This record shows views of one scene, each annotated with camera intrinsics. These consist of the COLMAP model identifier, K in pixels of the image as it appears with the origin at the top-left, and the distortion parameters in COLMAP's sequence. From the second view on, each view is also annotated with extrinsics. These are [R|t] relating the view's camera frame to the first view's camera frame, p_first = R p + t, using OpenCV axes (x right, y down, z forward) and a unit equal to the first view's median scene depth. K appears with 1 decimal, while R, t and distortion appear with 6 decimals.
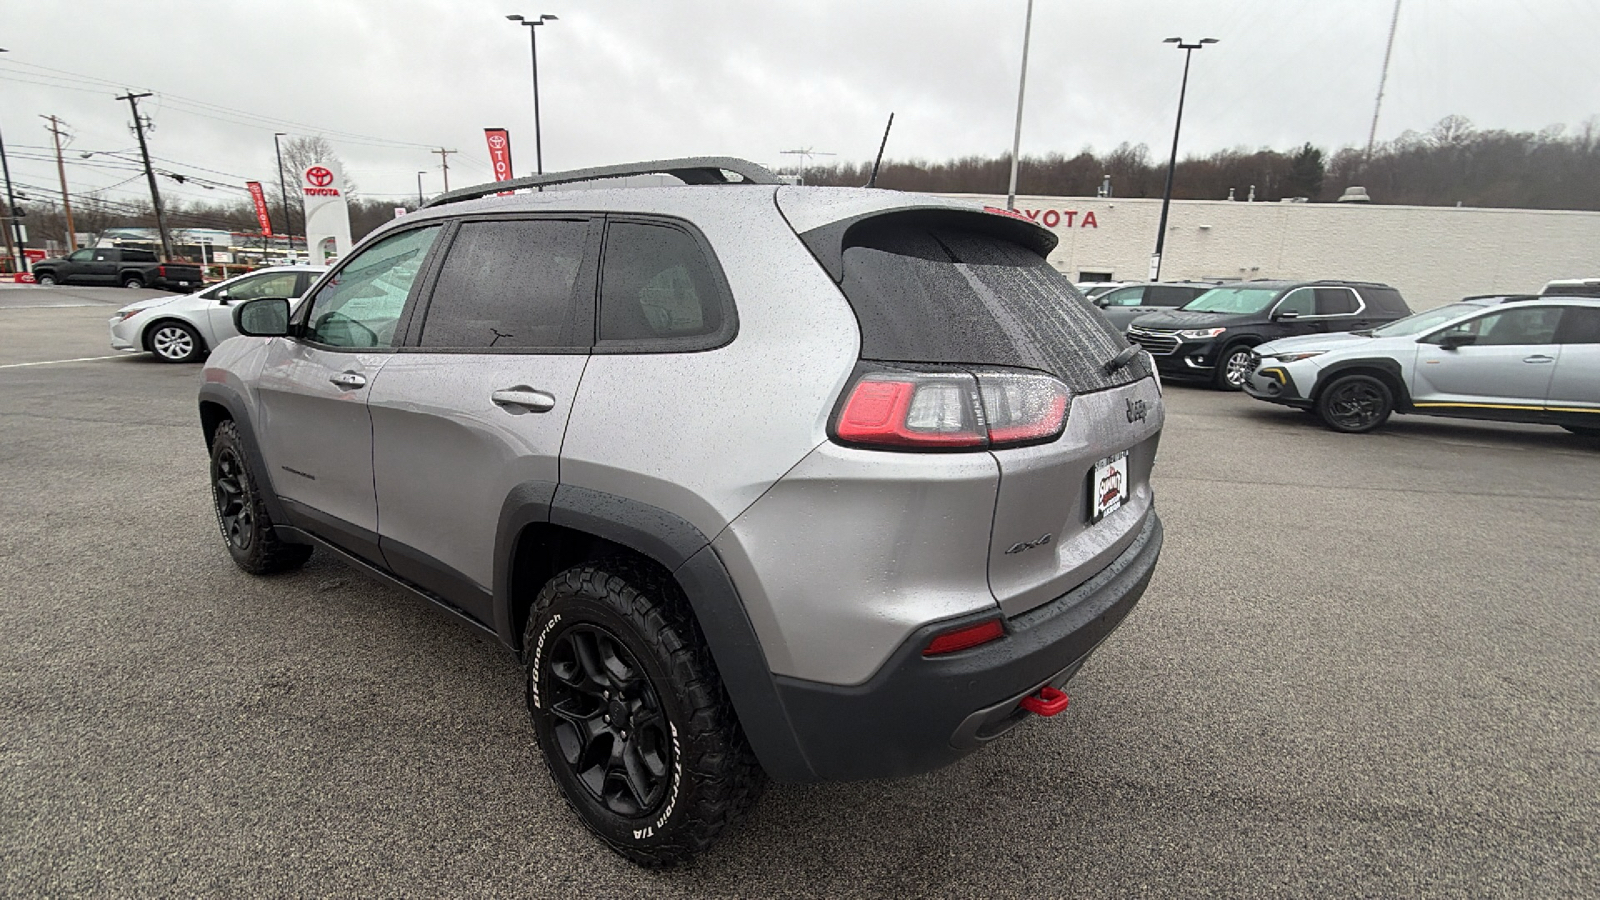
lens RADIAL K [[725.4, 0, 795.9], [0, 725.4, 454.2], [0, 0, 1]] dist [-0.001125, -0.000108]
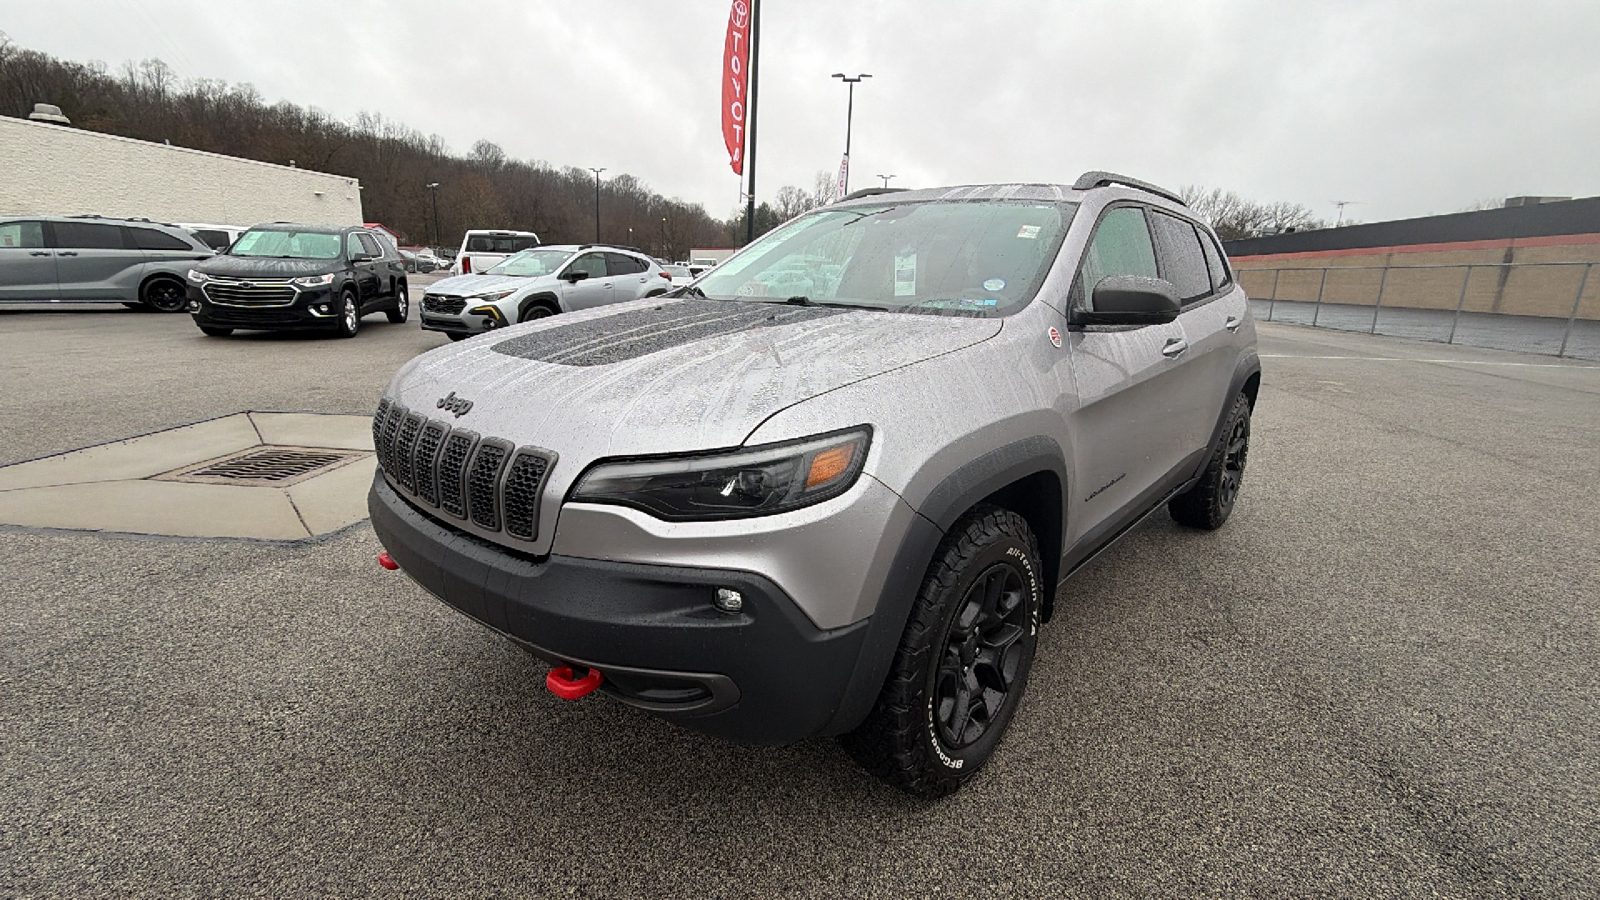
lens RADIAL K [[729.2, 0, 800.0], [0, 729.2, 450.0], [0, 0, 1]] dist [-0.000396, -0.000325]
pose [[0.061366, -0.268737, 0.961257, -0.120690], [0.194917, 0.947756, 0.252519, -0.023618], [-0.978898, 0.171870, 0.110541, 0.099875]]
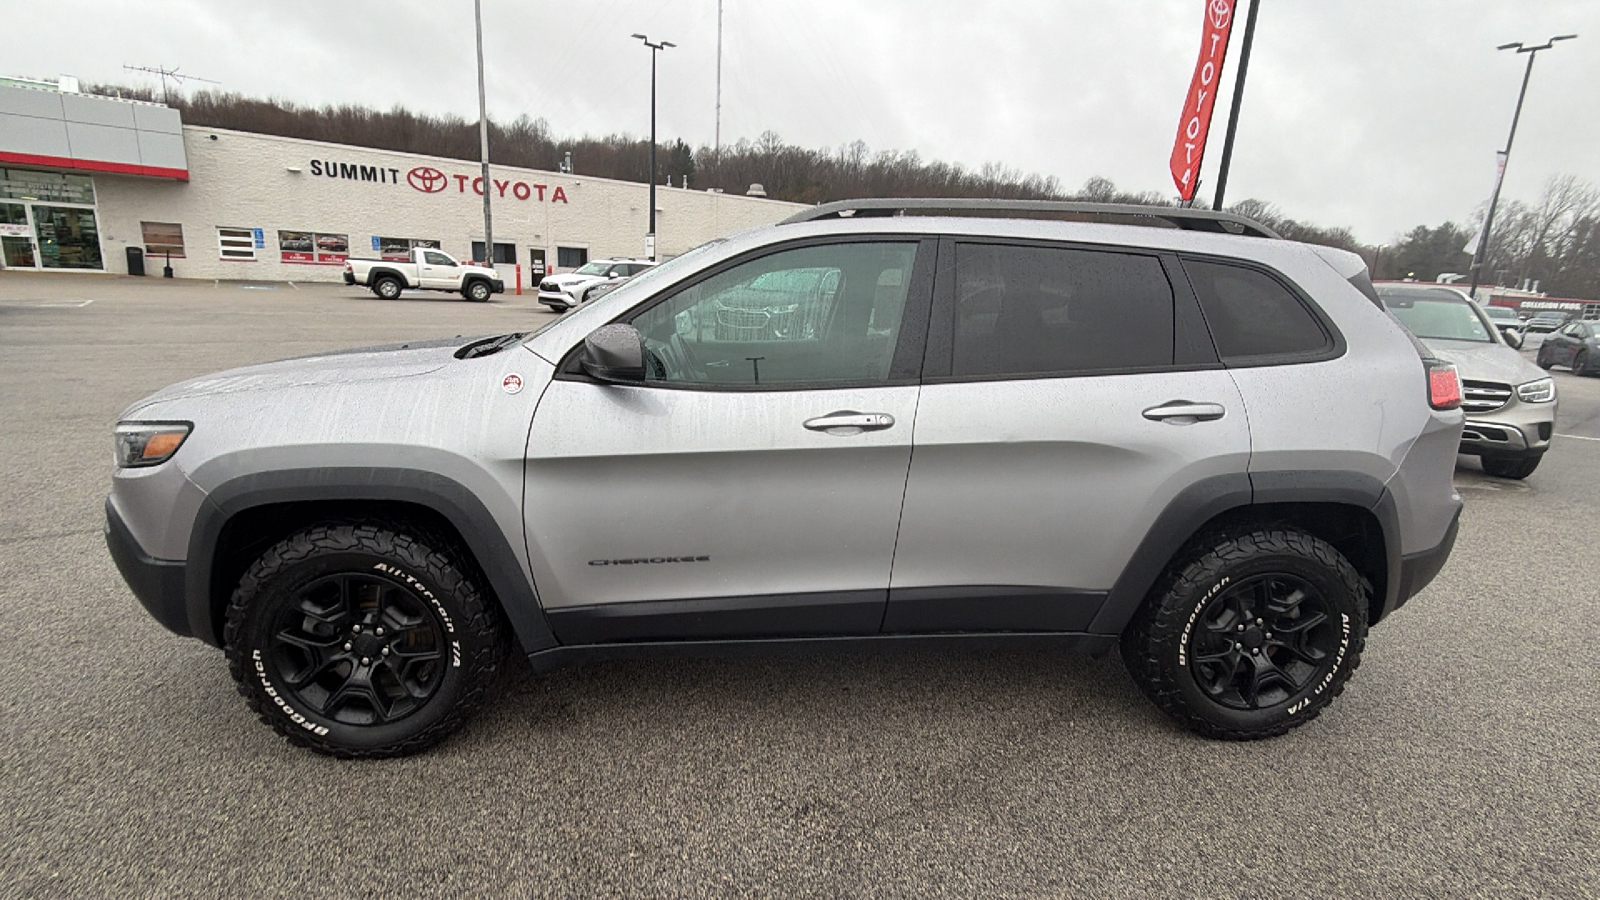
lens RADIAL K [[725.4, 0, 795.9], [0, 725.4, 454.2], [0, 0, 1]] dist [-0.001125, -0.000108]
pose [[0.734288, -0.160461, 0.659602, -0.084096], [0.135429, 0.986756, 0.089284, -0.010215], [-0.665192, 0.023769, 0.746294, 0.027994]]
